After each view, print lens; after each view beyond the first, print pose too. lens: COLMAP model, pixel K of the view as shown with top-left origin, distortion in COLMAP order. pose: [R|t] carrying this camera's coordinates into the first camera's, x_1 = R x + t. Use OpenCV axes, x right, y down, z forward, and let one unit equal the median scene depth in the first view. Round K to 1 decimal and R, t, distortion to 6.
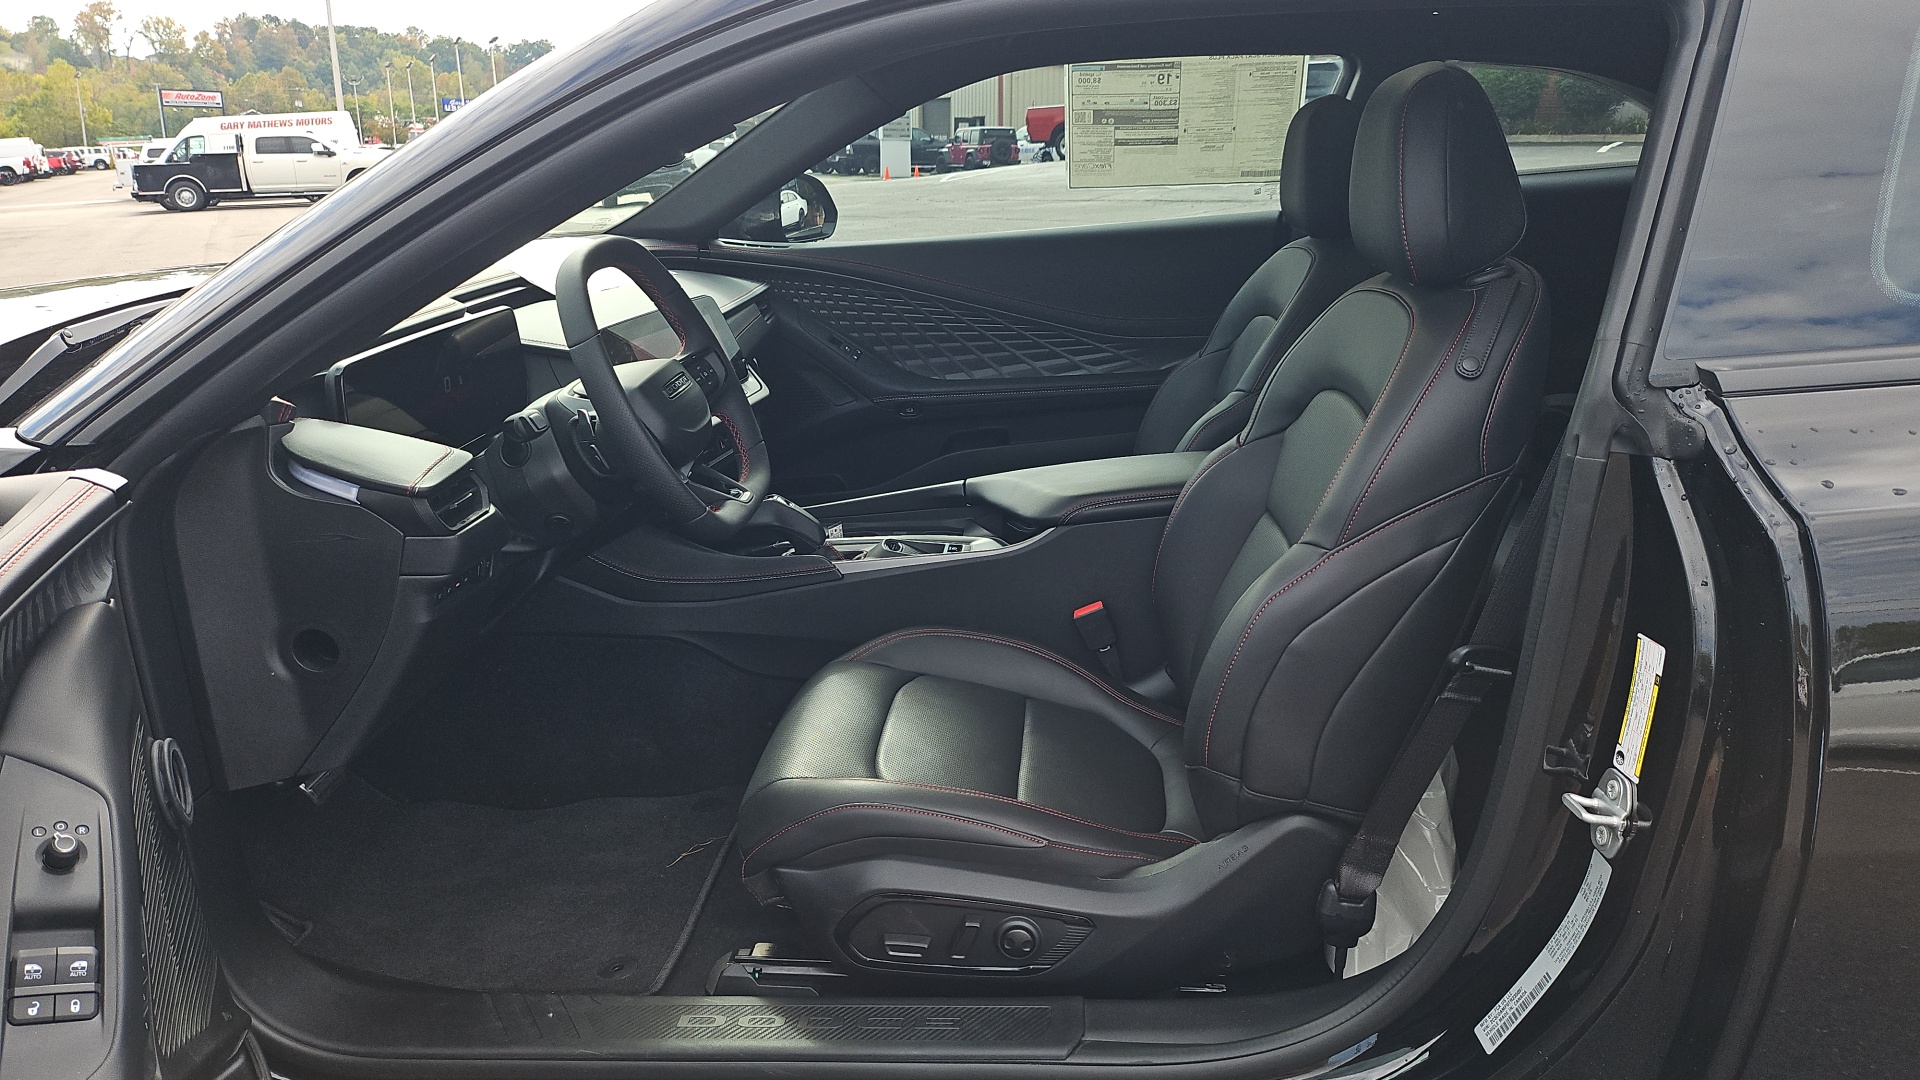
lens RADIAL K [[1360.2, 0, 962.8], [0, 1360.2, 537.9], [0, 0, 1]] dist [0.042685, -0.046068]
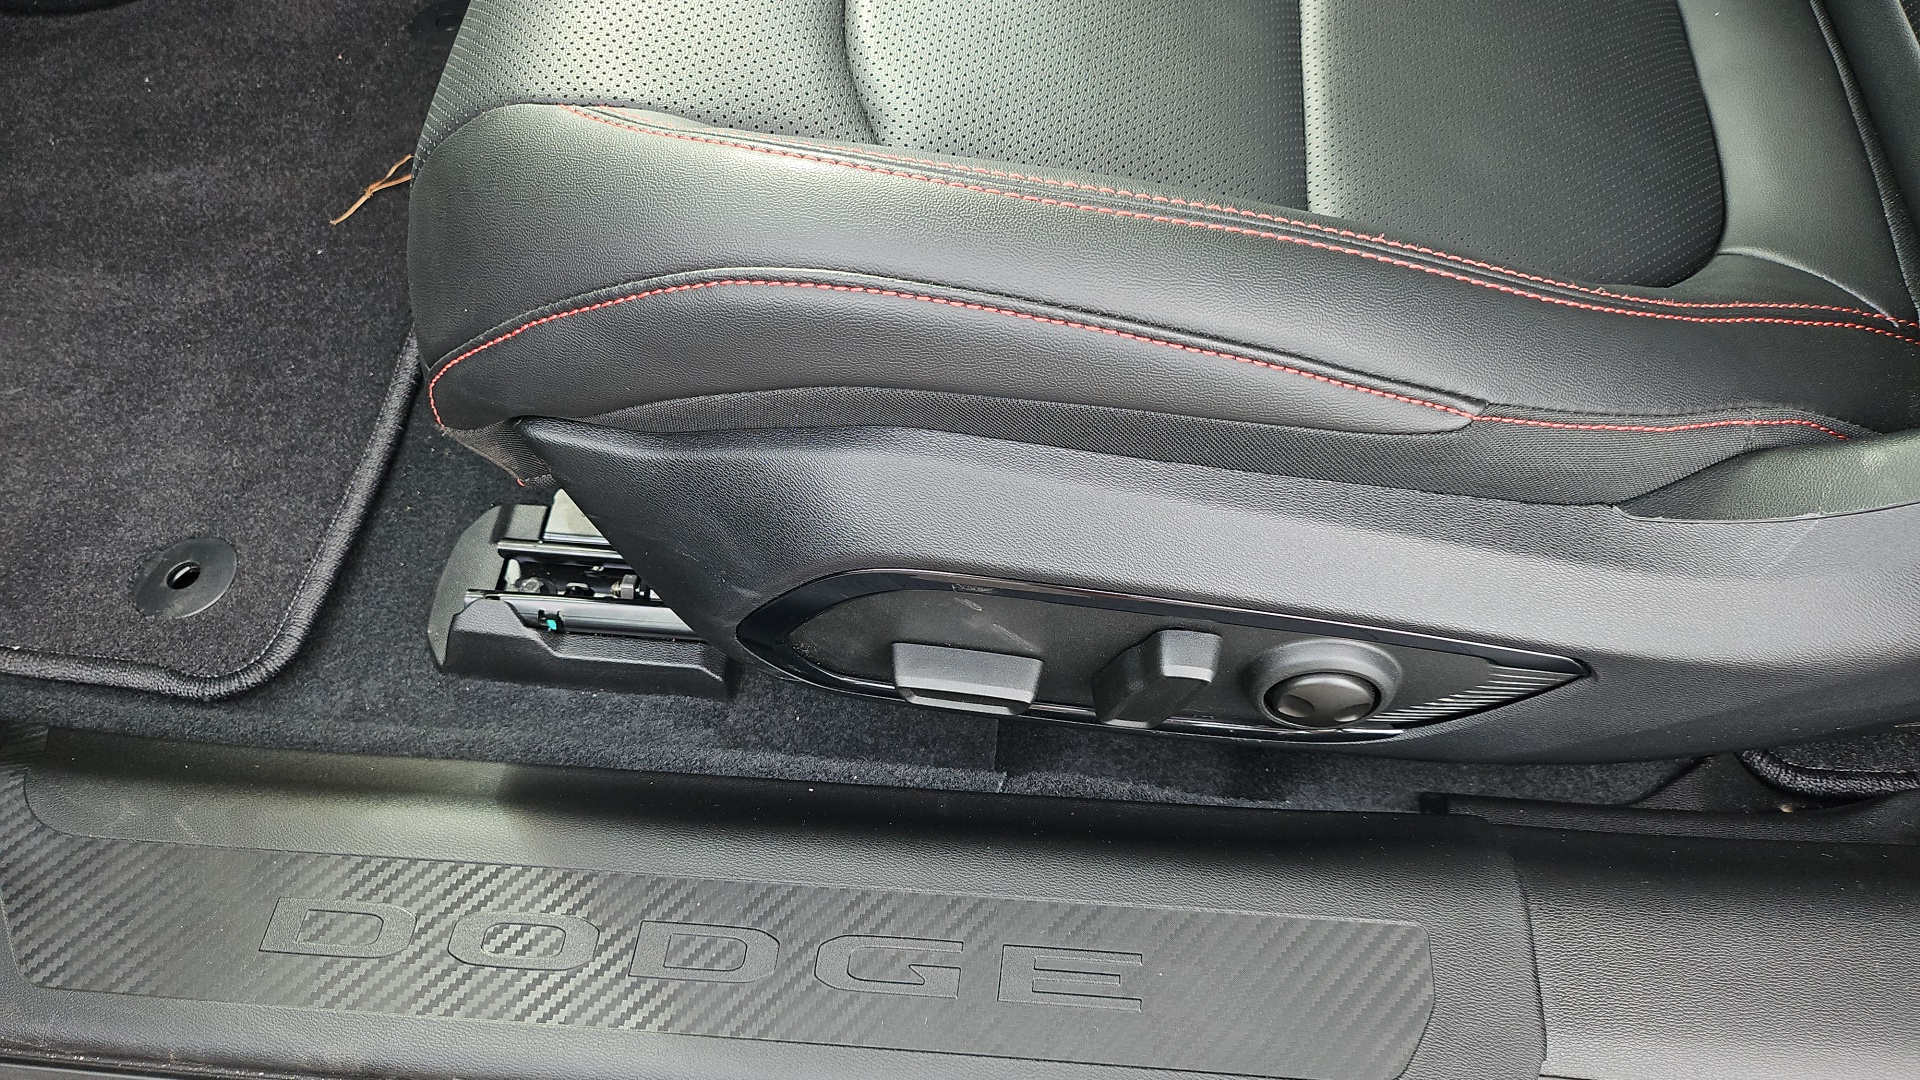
lens RADIAL K [[1360.2, 0, 964.8], [0, 1360.2, 538.7], [0, 0, 1]] dist [0.042685, -0.046068]
pose [[0.998317, 0.016163, 0.055686, -0.059566], [-0.045131, 0.819564, 0.571208, 0.082302], [-0.036406, -0.572760, 0.818914, 0.738501]]
